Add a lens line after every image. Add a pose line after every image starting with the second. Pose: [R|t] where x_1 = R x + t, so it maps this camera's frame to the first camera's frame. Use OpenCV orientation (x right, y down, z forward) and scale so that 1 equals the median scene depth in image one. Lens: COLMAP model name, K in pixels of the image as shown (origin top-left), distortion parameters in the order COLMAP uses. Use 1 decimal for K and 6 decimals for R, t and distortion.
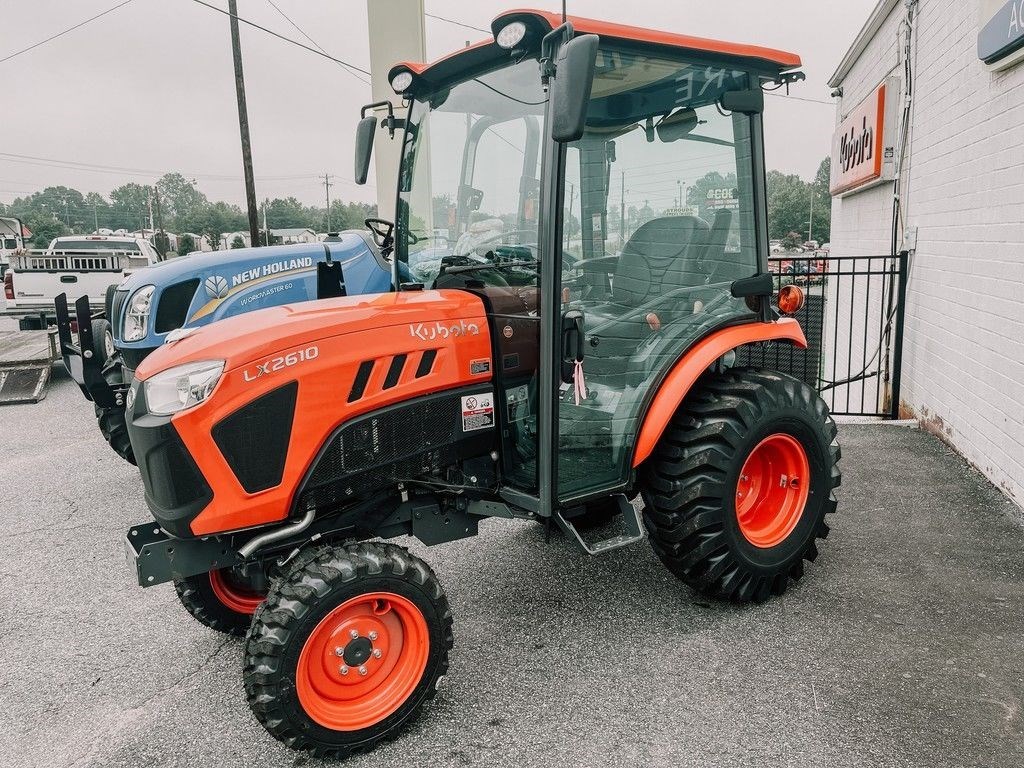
lens RADIAL K [[797.6, 0, 512.0], [0, 797.6, 384.0], [0, 0, 1]] dist [0.044705, -0.000412]
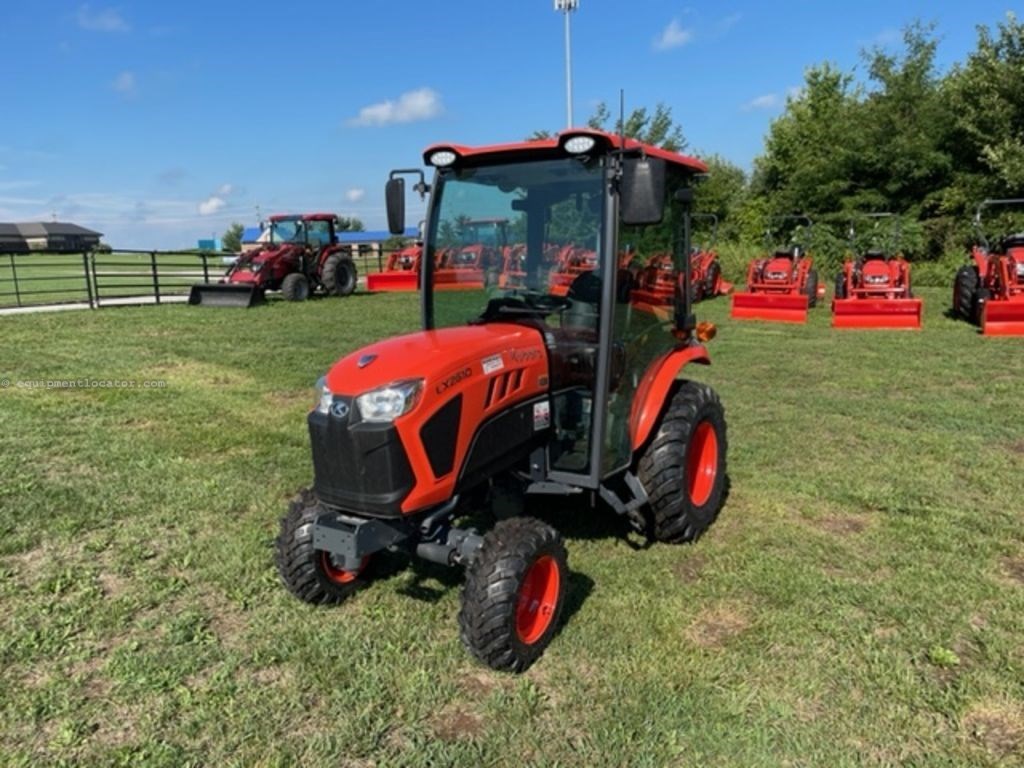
lens RADIAL K [[797.6, 0, 512.0], [0, 797.6, 384.0], [0, 0, 1]] dist [0.044705, -0.000412]
pose [[0.928346, -0.020025, 0.371178, -0.633889], [0.032131, 0.999133, -0.026459, 0.017218], [-0.370326, 0.036490, 0.928185, -0.240281]]
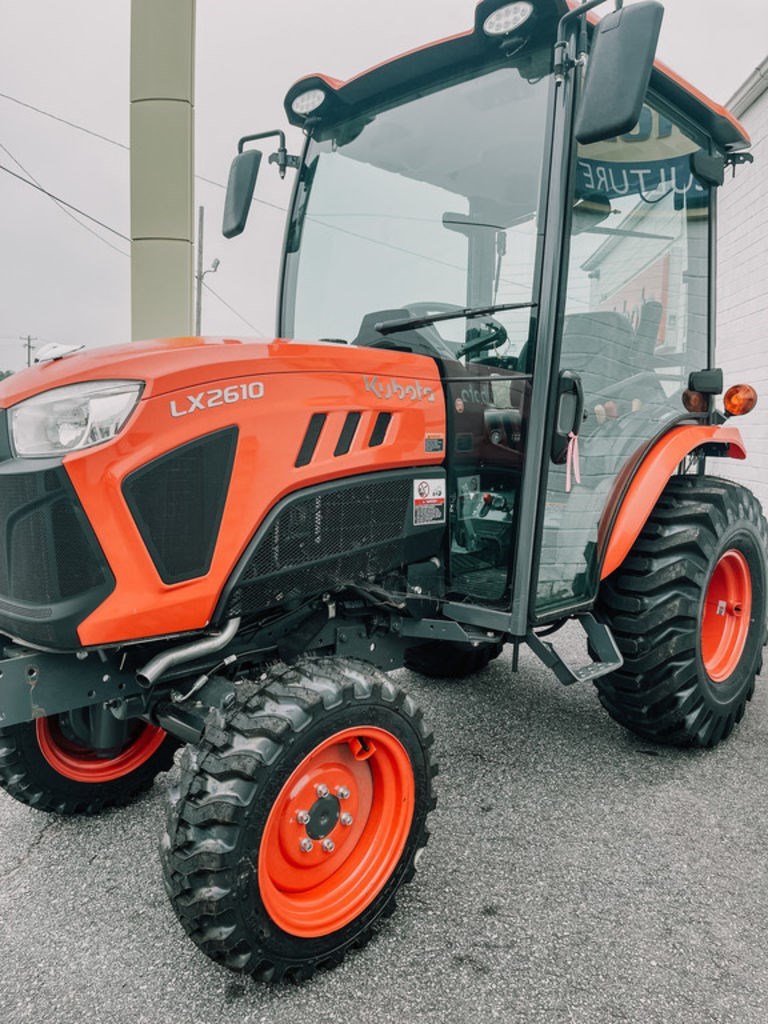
lens RADIAL K [[797.6, 0, 400.4], [0, 797.6, 514.6], [0, 0, 1]] dist [0.044705, -0.000412]
pose [[0.975607, 0.032656, 0.217082, -0.259652], [-0.018247, 0.997515, -0.068051, 0.109925], [-0.218765, 0.062430, 0.973778, 0.272712]]
